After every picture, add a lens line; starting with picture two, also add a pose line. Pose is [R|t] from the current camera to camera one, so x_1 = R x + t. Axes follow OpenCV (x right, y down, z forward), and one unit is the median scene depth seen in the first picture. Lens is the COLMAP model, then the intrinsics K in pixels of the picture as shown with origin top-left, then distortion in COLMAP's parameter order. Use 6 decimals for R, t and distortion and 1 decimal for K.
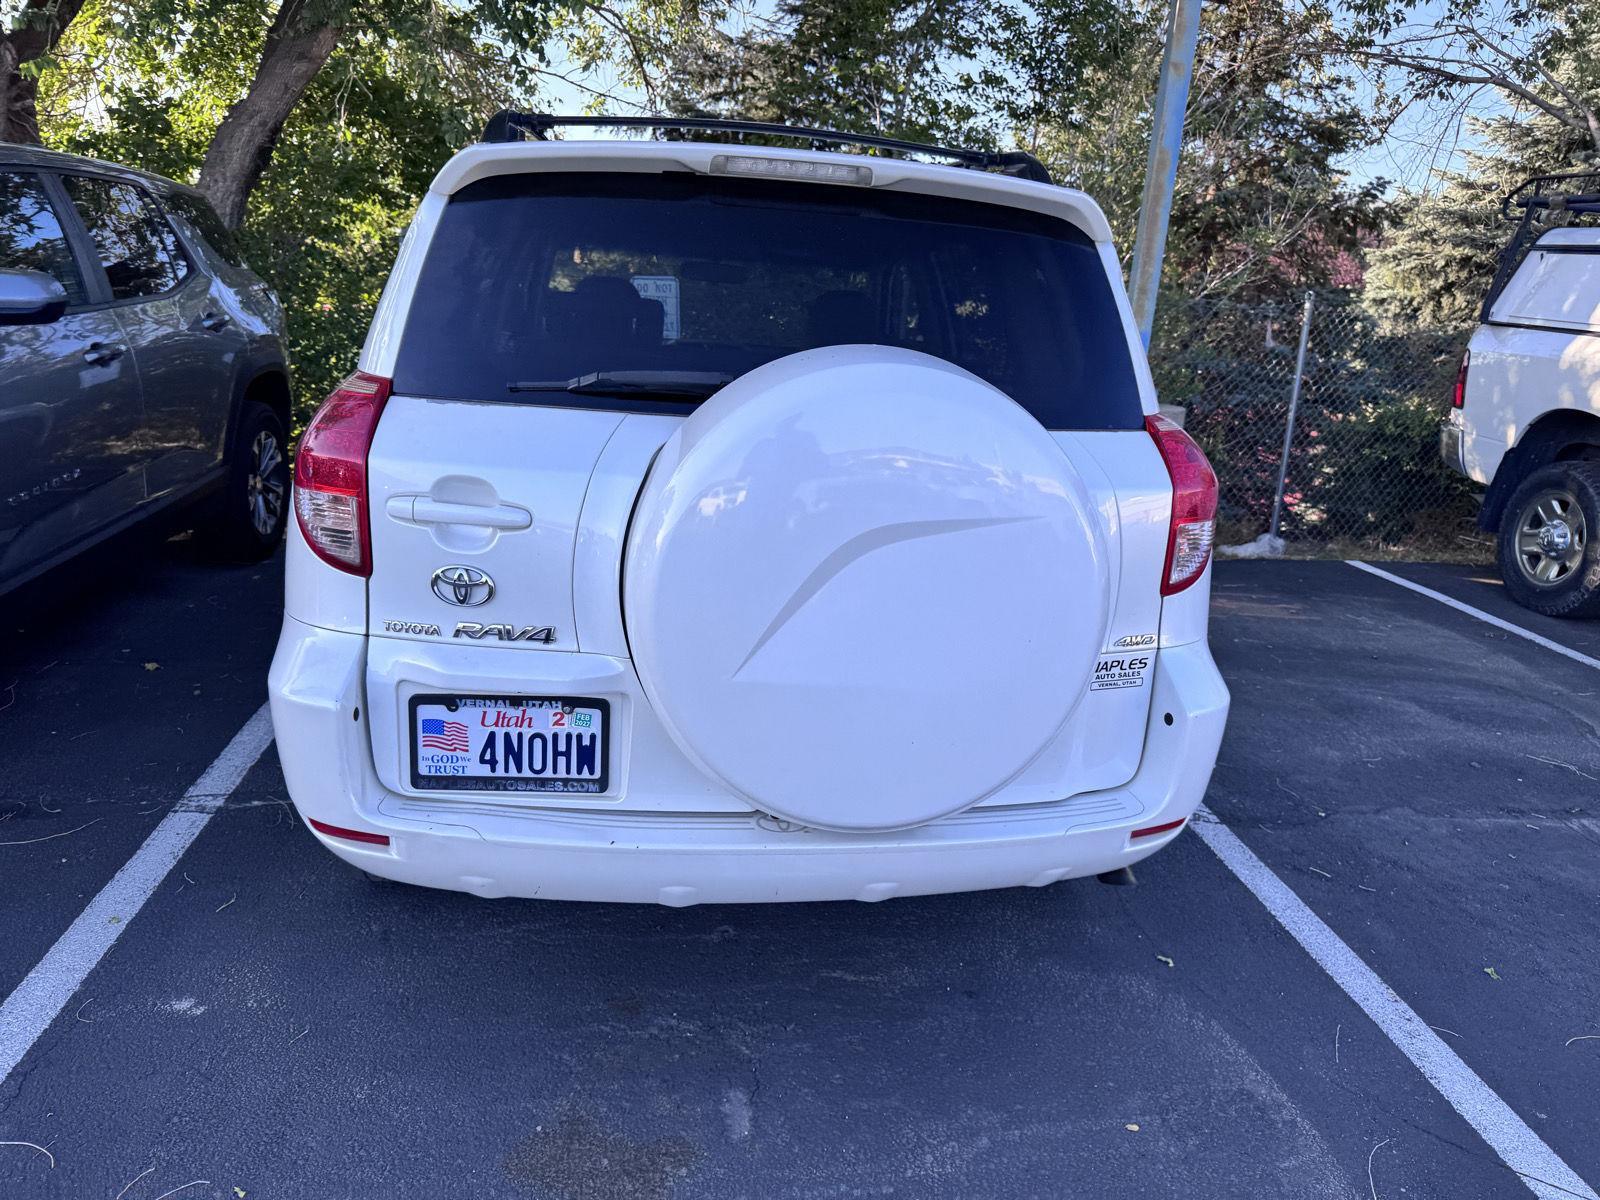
lens RADIAL K [[1144.5, 0, 814.2], [0, 1144.5, 596.9], [0, 0, 1]] dist [0.013915, -0.016639]
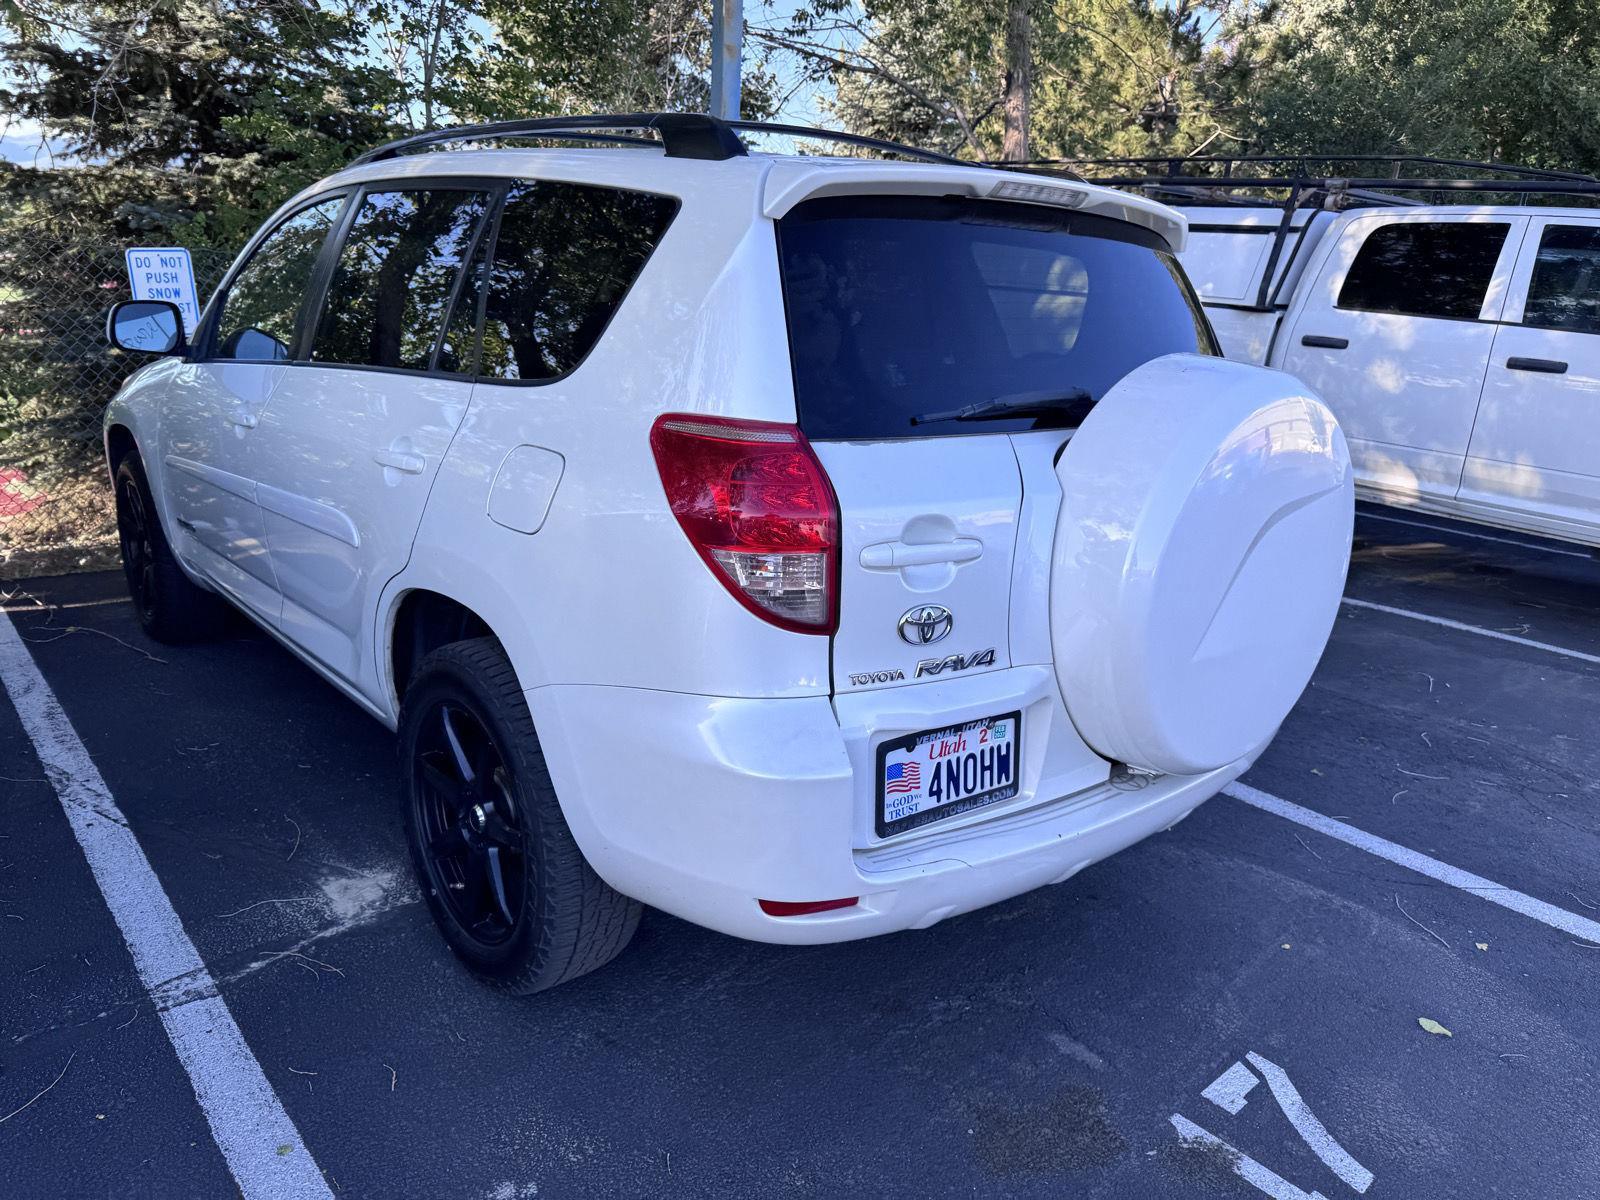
lens RADIAL K [[1144.5, 0, 815.8], [0, 1144.5, 588.4], [0, 0, 1]] dist [0.013915, -0.016639]
pose [[0.835362, -0.167281, 0.523629, -0.795444], [0.149780, 0.985796, 0.075978, -0.114709], [-0.528901, 0.014960, 0.848552, 0.184857]]
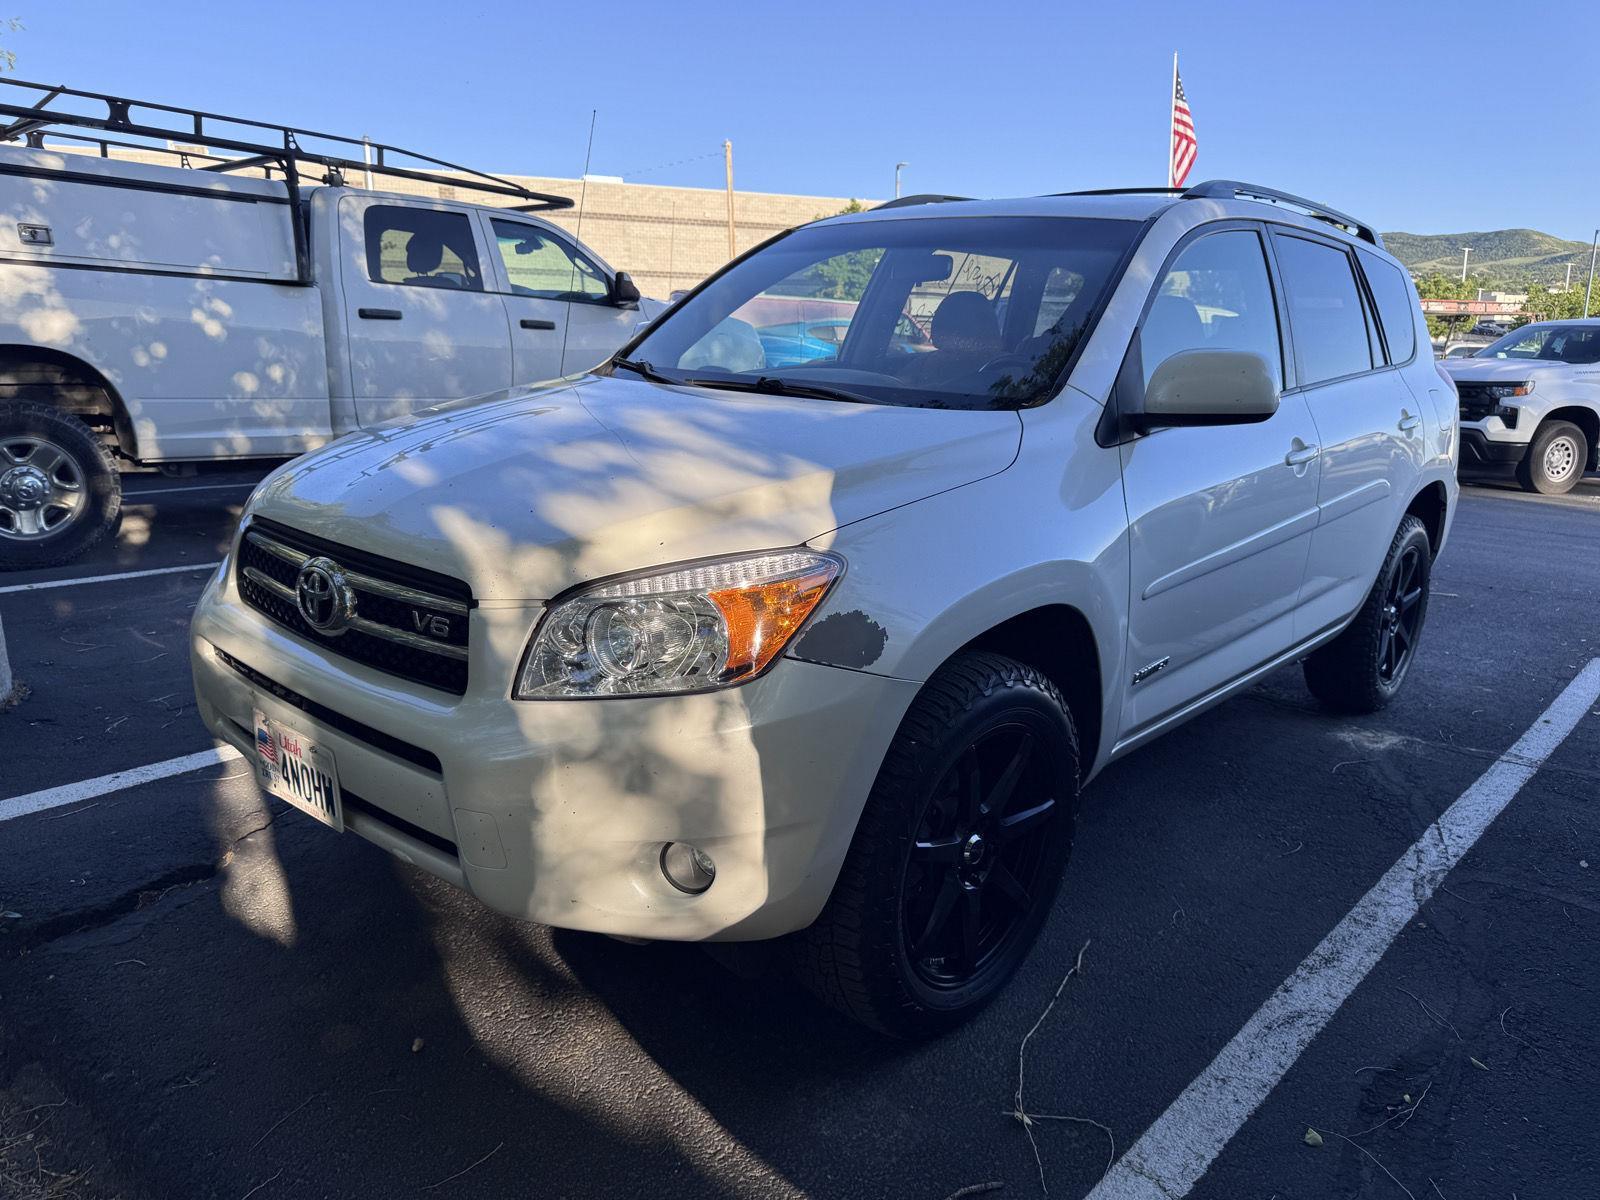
lens RADIAL K [[1144.5, 0, 797.3], [0, 1144.5, 606.8], [0, 0, 1]] dist [0.013915, -0.016639]
pose [[-0.640479, -0.272450, 0.718023, -1.294116], [0.126835, 0.884590, 0.448790, -0.908925], [-0.757429, 0.378511, -0.532006, 3.209338]]
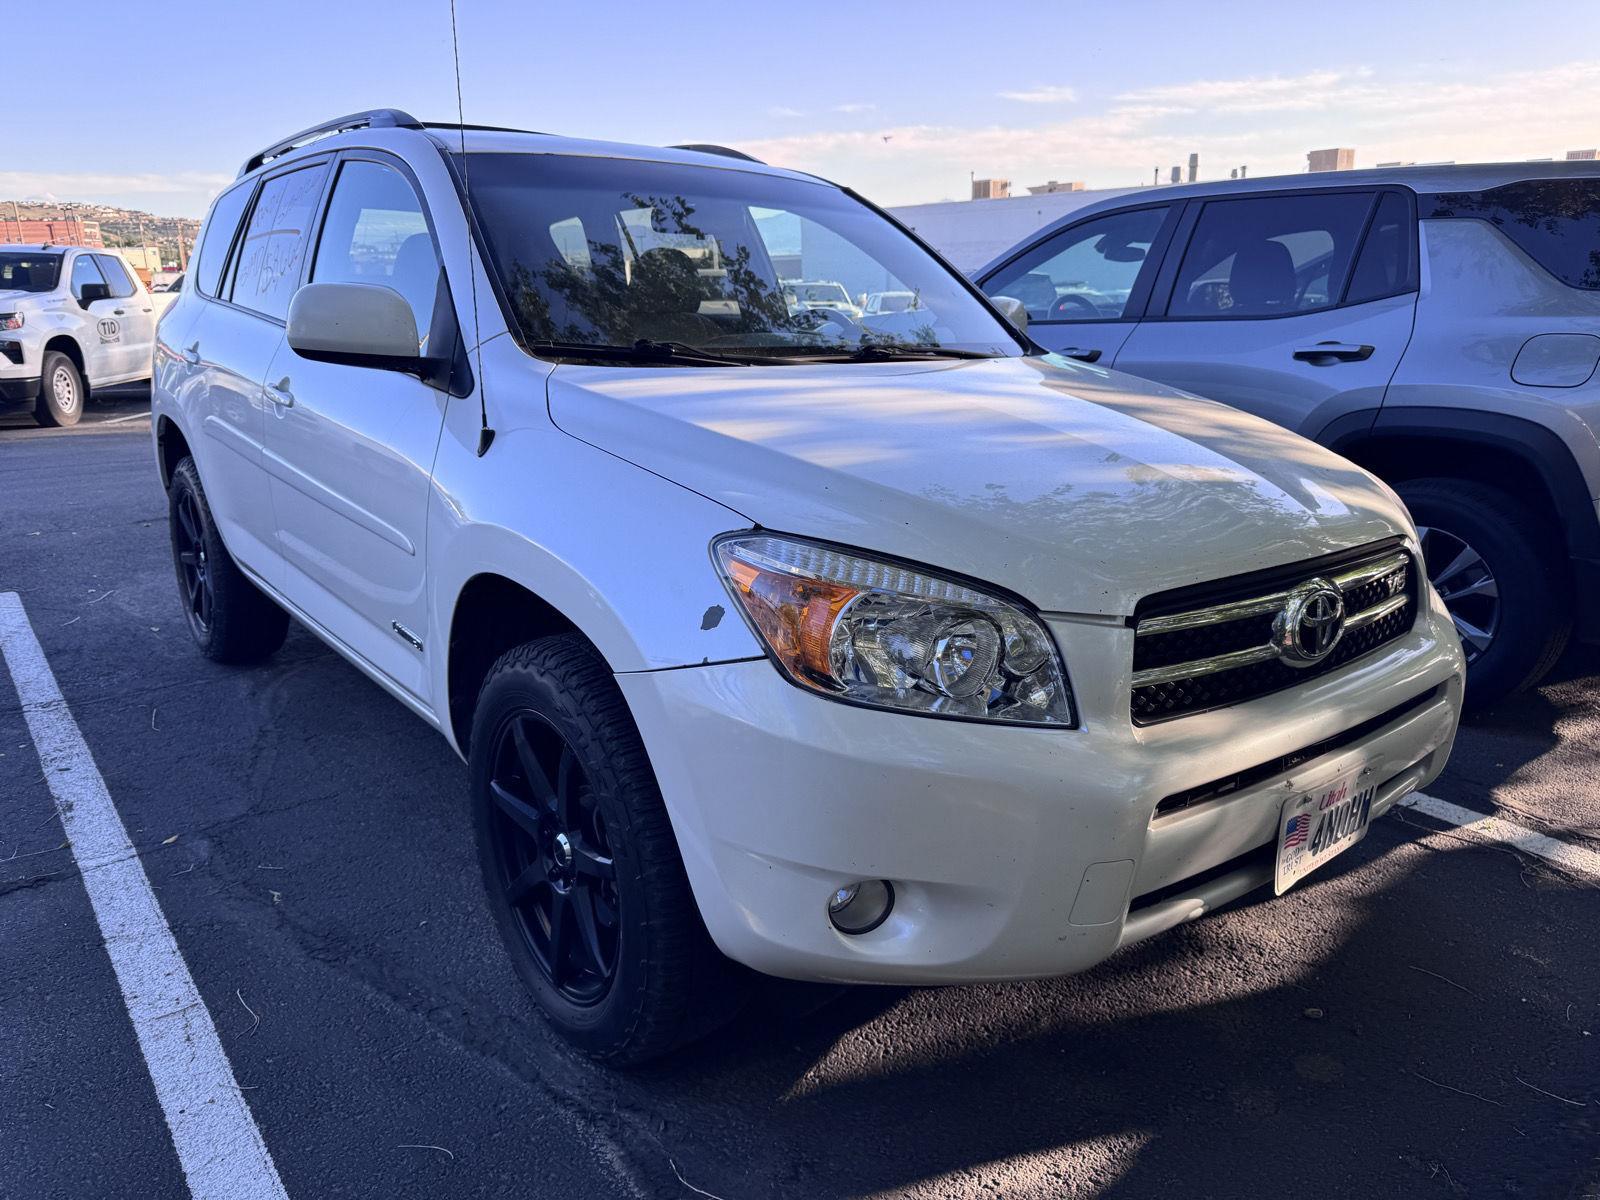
lens RADIAL K [[1144.5, 0, 787.3], [0, 1144.5, 604.8], [0, 0, 1]] dist [0.013915, -0.016639]
pose [[-0.864627, 0.053761, -0.499530, 0.447944], [-0.201722, 0.873451, 0.443160, -0.829424], [0.460139, 0.483935, -0.744365, 3.442553]]
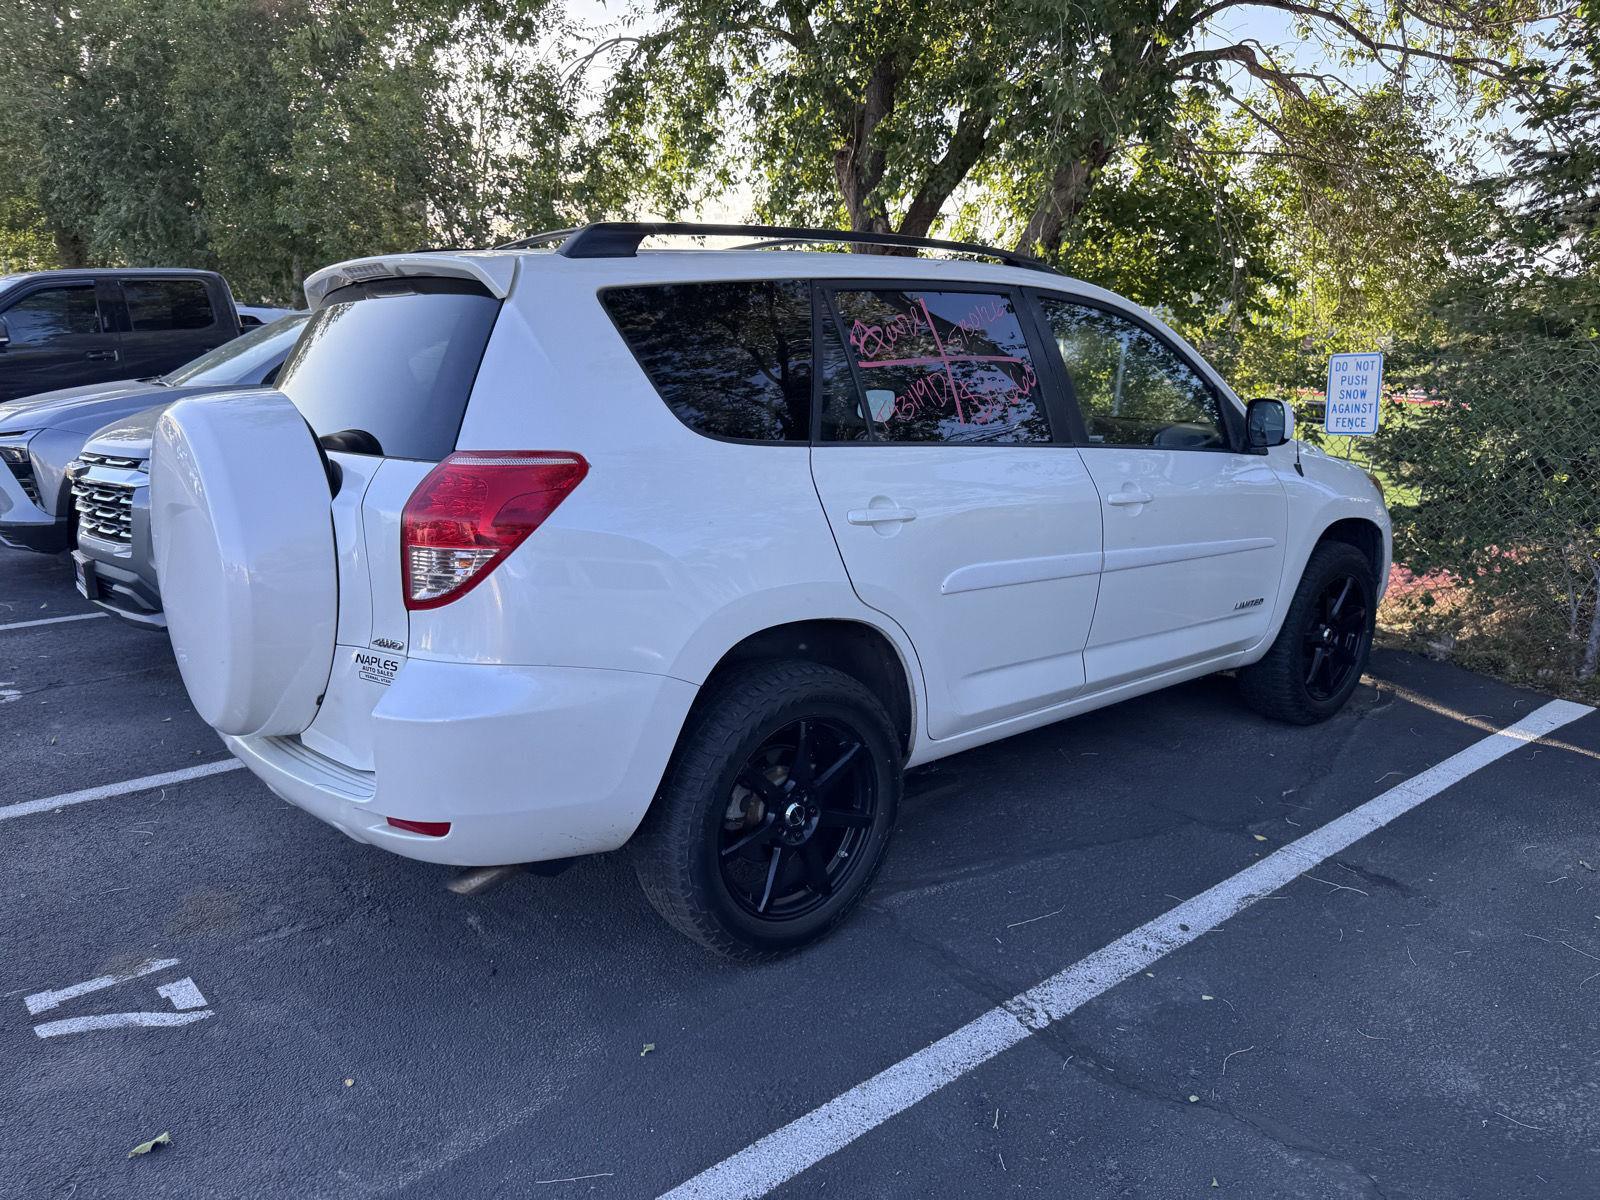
lens RADIAL K [[1144.5, 0, 818.1], [0, 1144.5, 600.5], [0, 0, 1]] dist [0.013915, -0.016639]
pose [[0.540360, 0.120894, -0.832704, 1.441003], [-0.192201, 0.981195, 0.017728, -0.105946], [0.819189, 0.150467, 0.553435, 0.711348]]
